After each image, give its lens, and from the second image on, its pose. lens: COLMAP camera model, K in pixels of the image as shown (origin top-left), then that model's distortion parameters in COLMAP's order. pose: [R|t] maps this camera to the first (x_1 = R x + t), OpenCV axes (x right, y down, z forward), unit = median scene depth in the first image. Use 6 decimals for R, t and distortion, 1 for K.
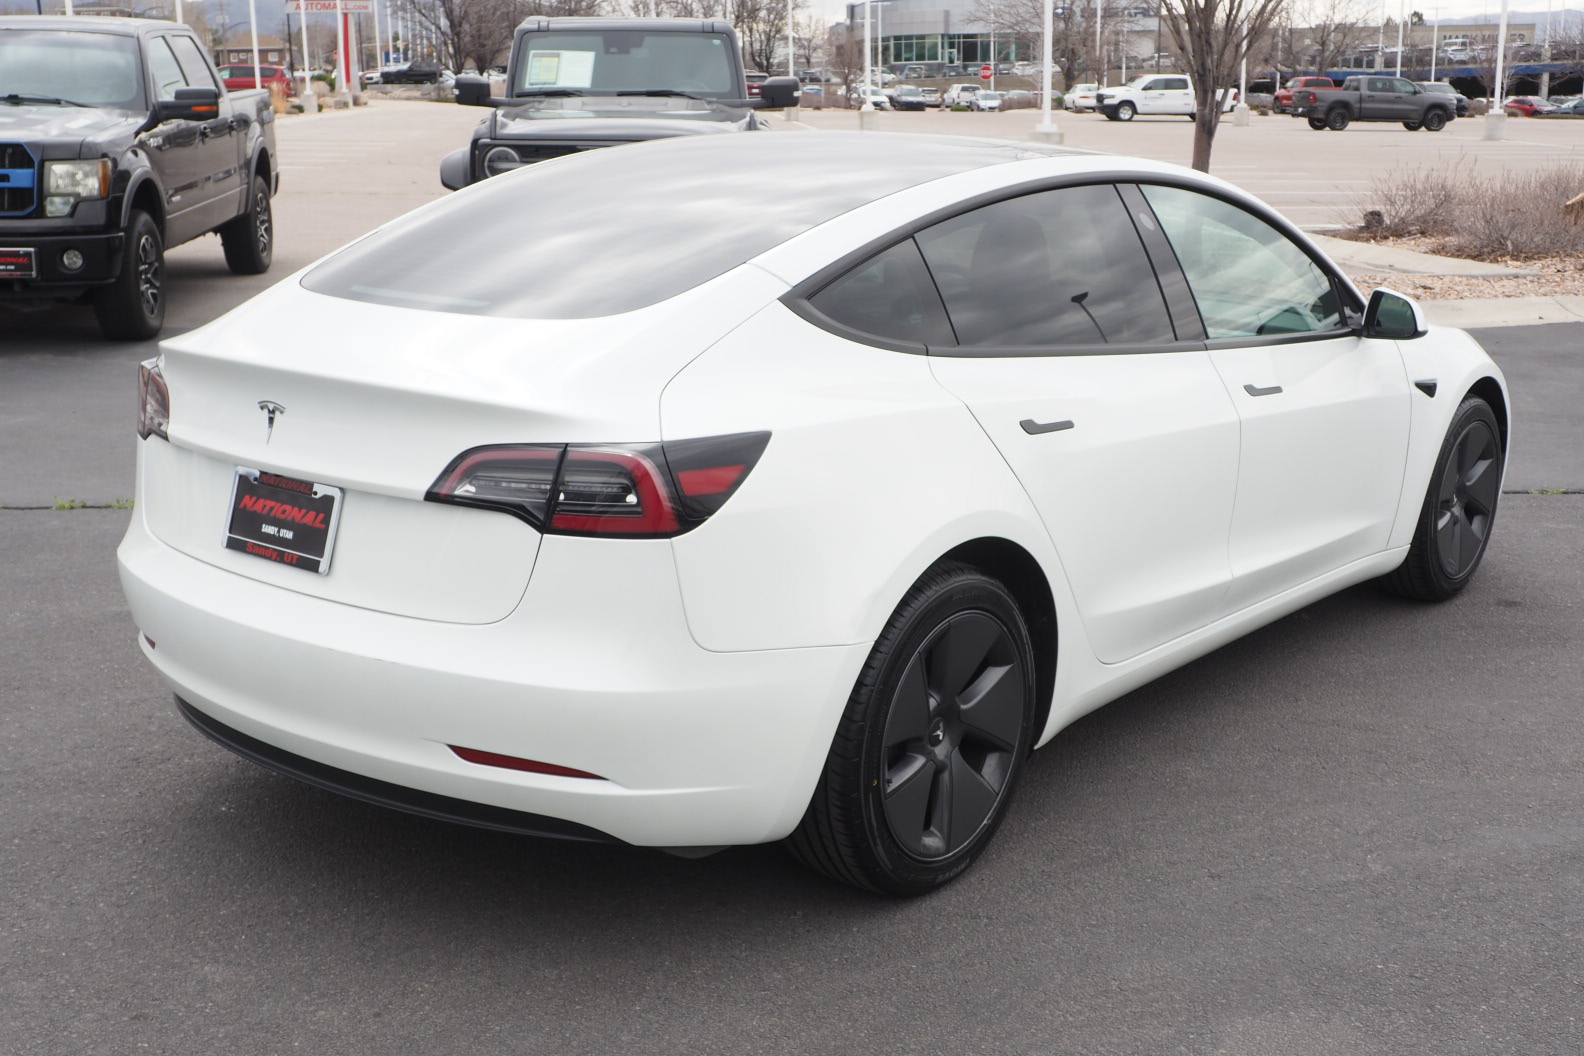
lens RADIAL K [[1790.5, 0, 786.9], [0, 1790.5, 522.0], [0, 0, 1]] dist [-0.024500, 0.000000]
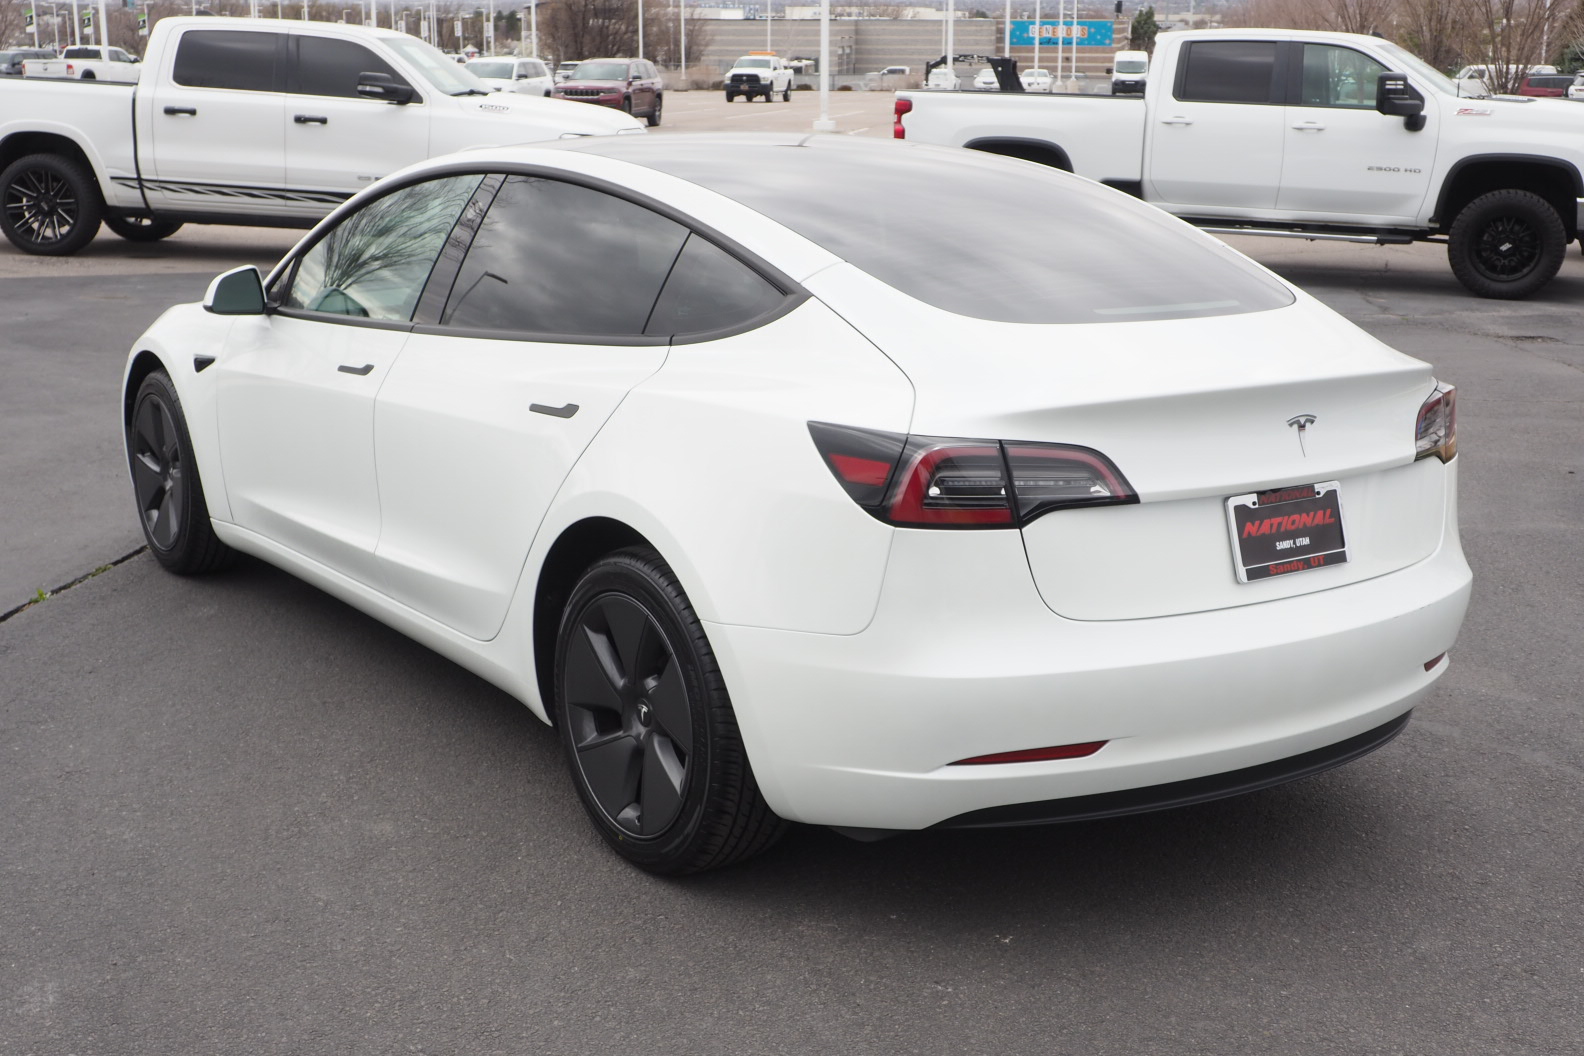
lens RADIAL K [[1869.3, 0, 788.7], [0, 1869.3, 525.3], [0, 0, 1]] dist [-0.001806, 0.000000]
pose [[0.286559, -0.224618, 0.931360, -1.346886], [0.211352, 0.962999, 0.167220, -0.240879], [-0.934459, 0.148926, 0.323430, 0.924024]]
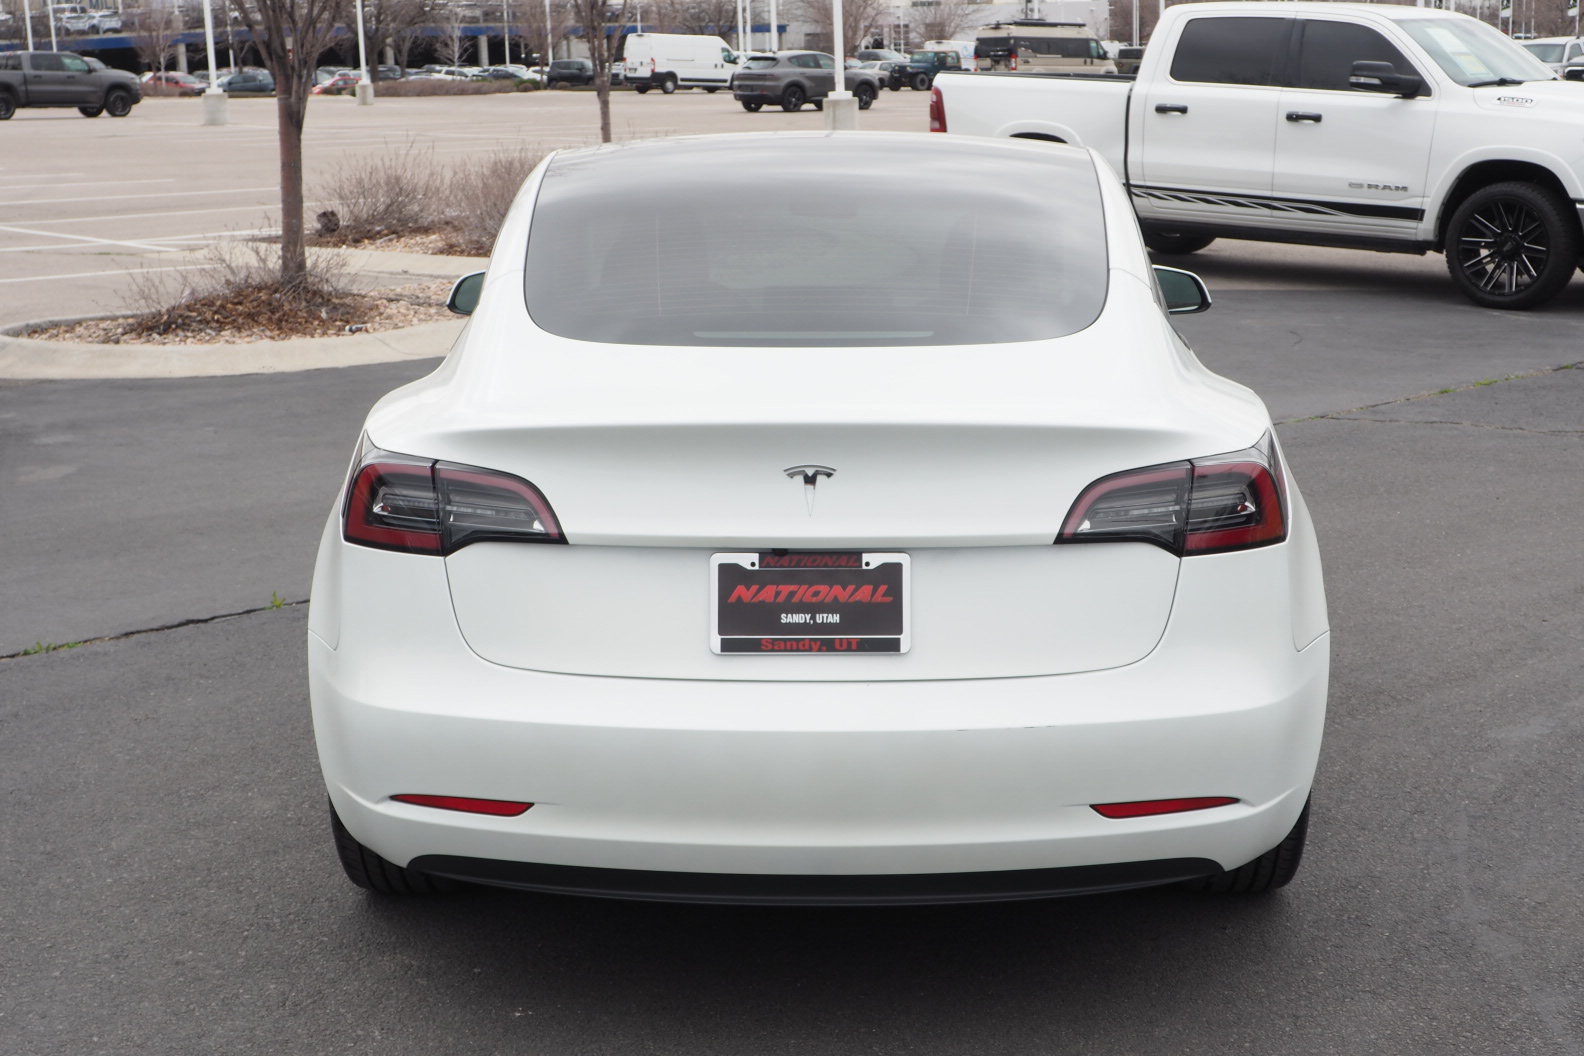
lens RADIAL K [[2238.9, 0, 786.9], [0, 2238.9, 532.9], [0, 0, 1]] dist [-0.002295, 0.000000]
pose [[0.796549, -0.139681, 0.588217, -0.912533], [0.158830, 0.987117, 0.019322, -0.056891], [-0.583337, 0.078035, 0.808473, 0.146737]]
